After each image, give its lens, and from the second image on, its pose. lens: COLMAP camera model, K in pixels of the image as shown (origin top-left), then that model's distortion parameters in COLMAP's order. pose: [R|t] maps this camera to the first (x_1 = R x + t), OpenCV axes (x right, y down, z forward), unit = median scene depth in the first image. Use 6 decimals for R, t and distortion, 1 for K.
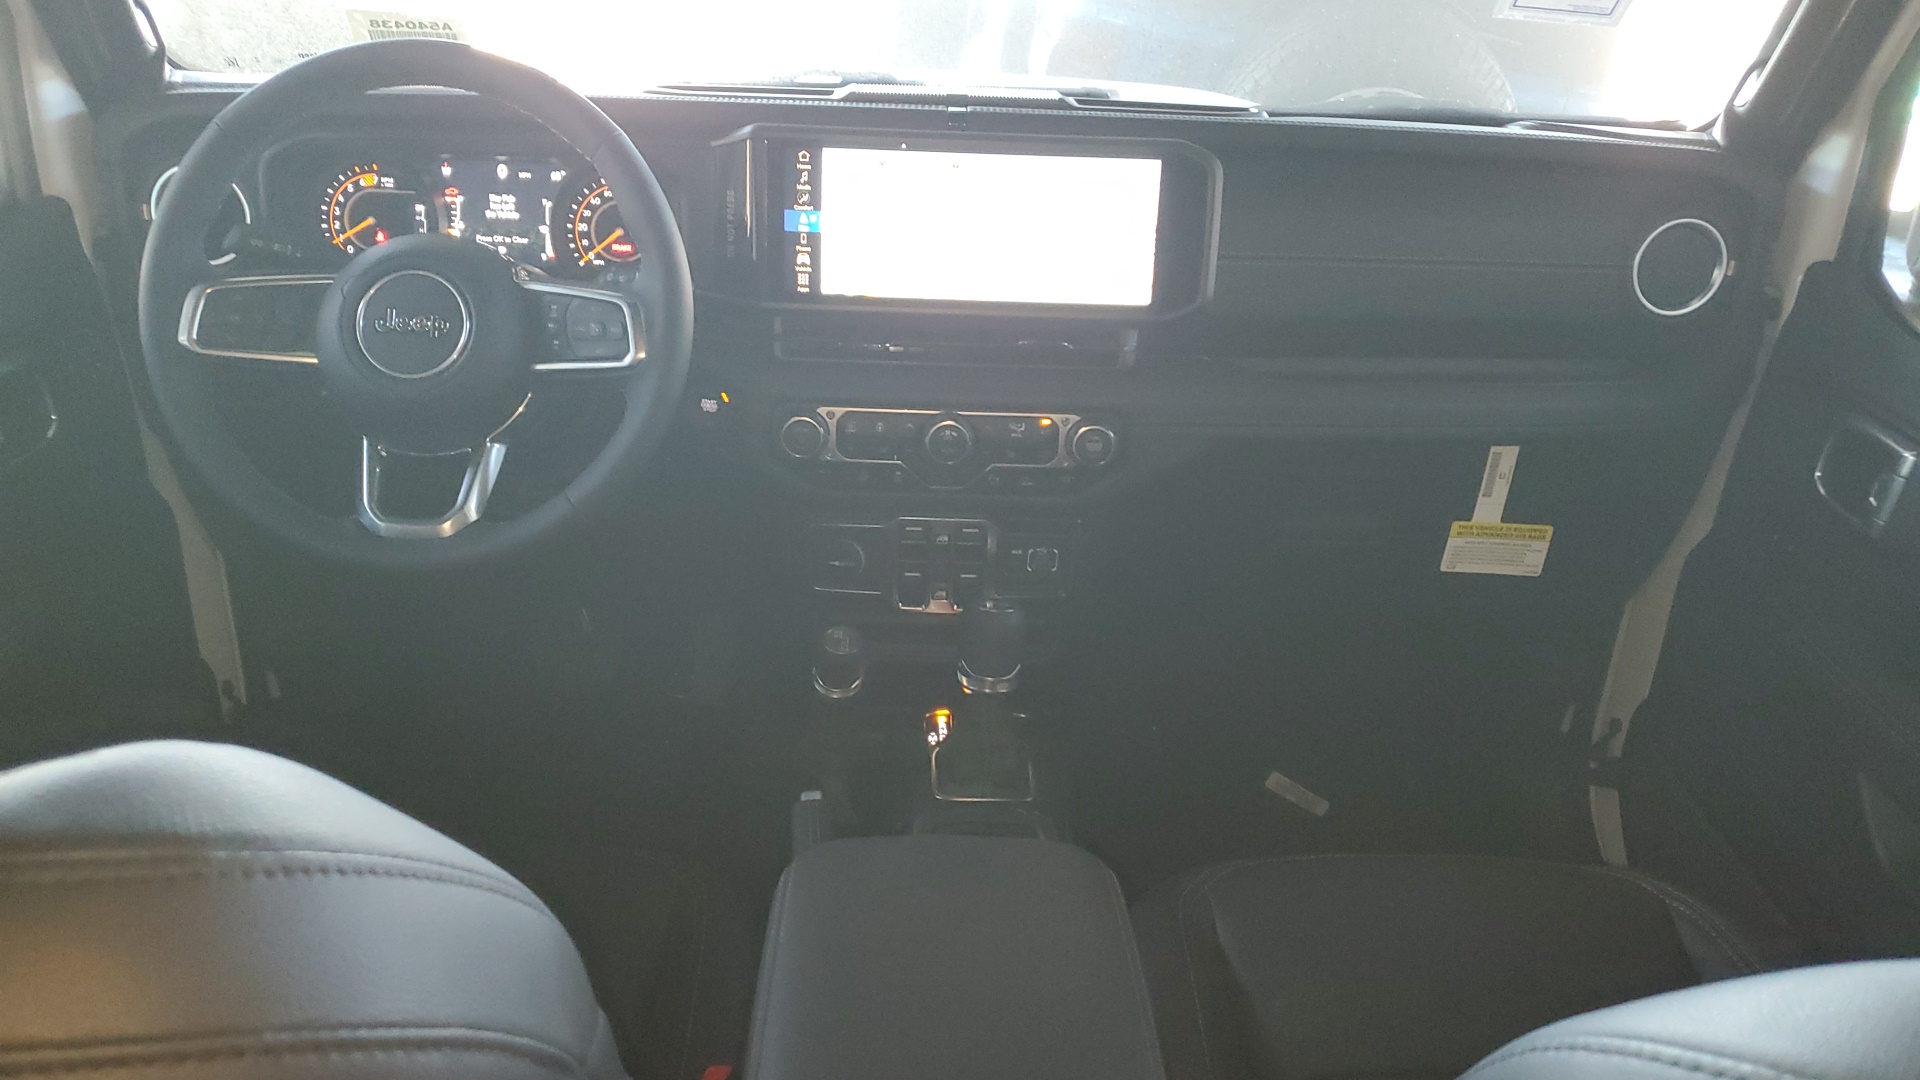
lens RADIAL K [[1531.6, 0, 960.0], [0, 1531.6, 540.0], [0, 0, 1]] dist [0.191801, -0.415412]
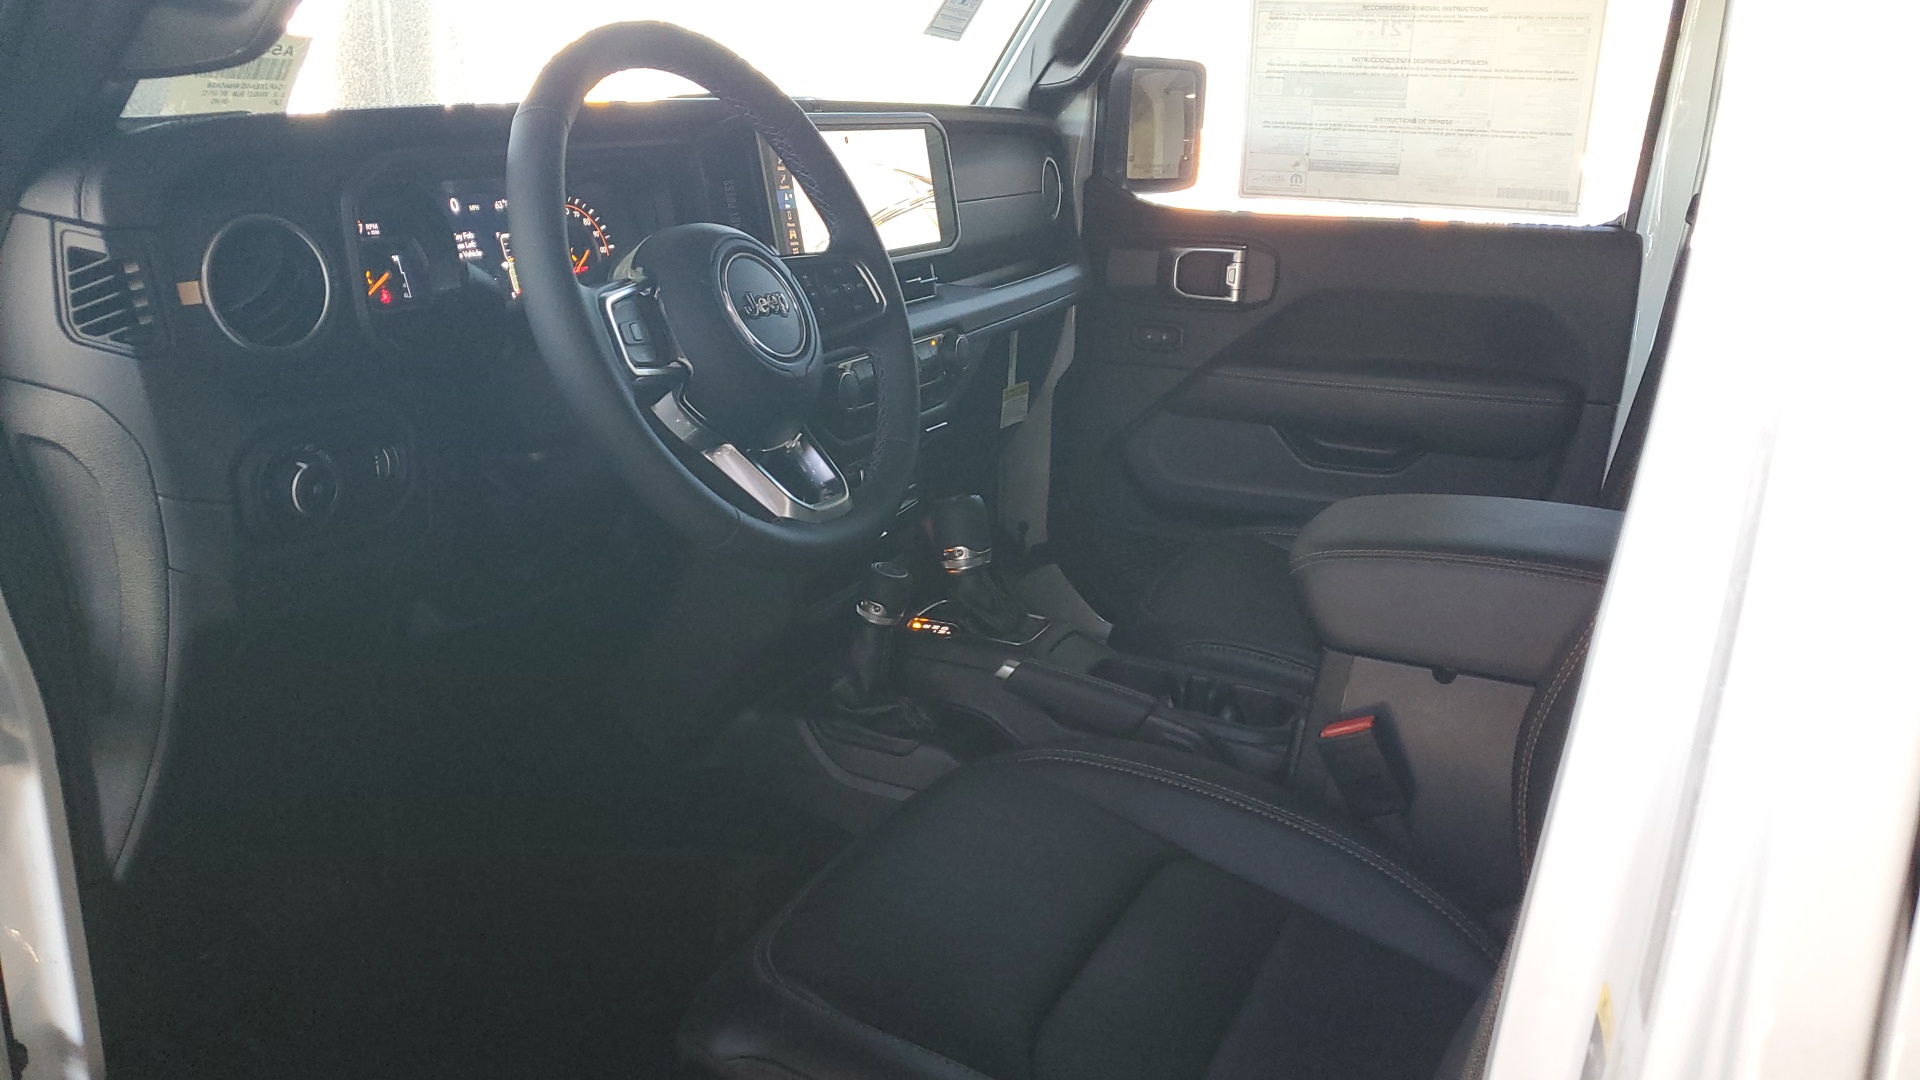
lens RADIAL K [[1550.7, 0, 988.6], [0, 1550.7, 549.9], [0, 0, 1]] dist [0.056416, -0.102049]
pose [[0.424706, -0.284305, 0.859532, -0.970619], [0.374972, 0.919389, 0.118826, -0.053586], [-0.824027, 0.271834, 0.497076, 0.382058]]
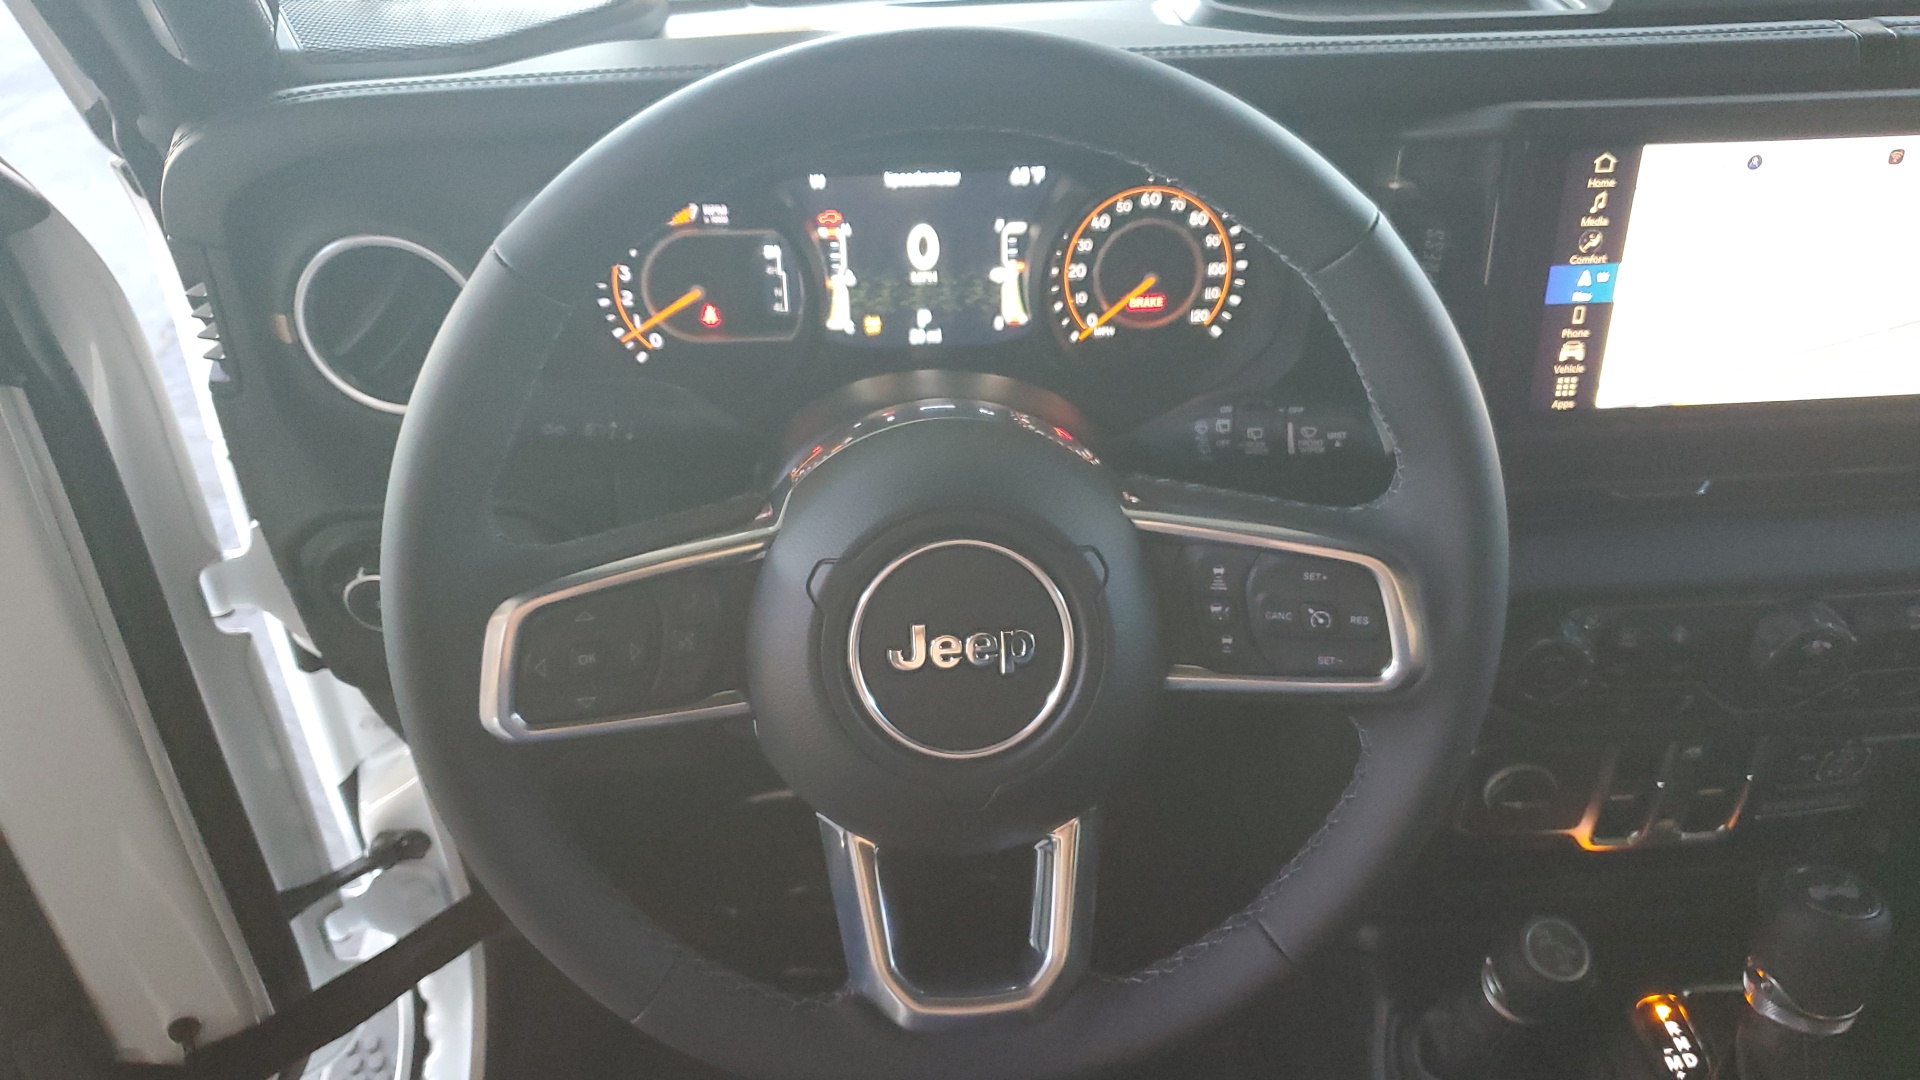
lens RADIAL K [[1550.7, 0, 988.6], [0, 1550.7, 549.9], [0, 0, 1]] dist [0.056416, -0.102049]
pose [[0.996341, -0.075259, 0.040501, -0.303585], [0.063434, 0.968778, 0.239676, -0.239602], [-0.057274, -0.236230, 0.970008, 0.452228]]
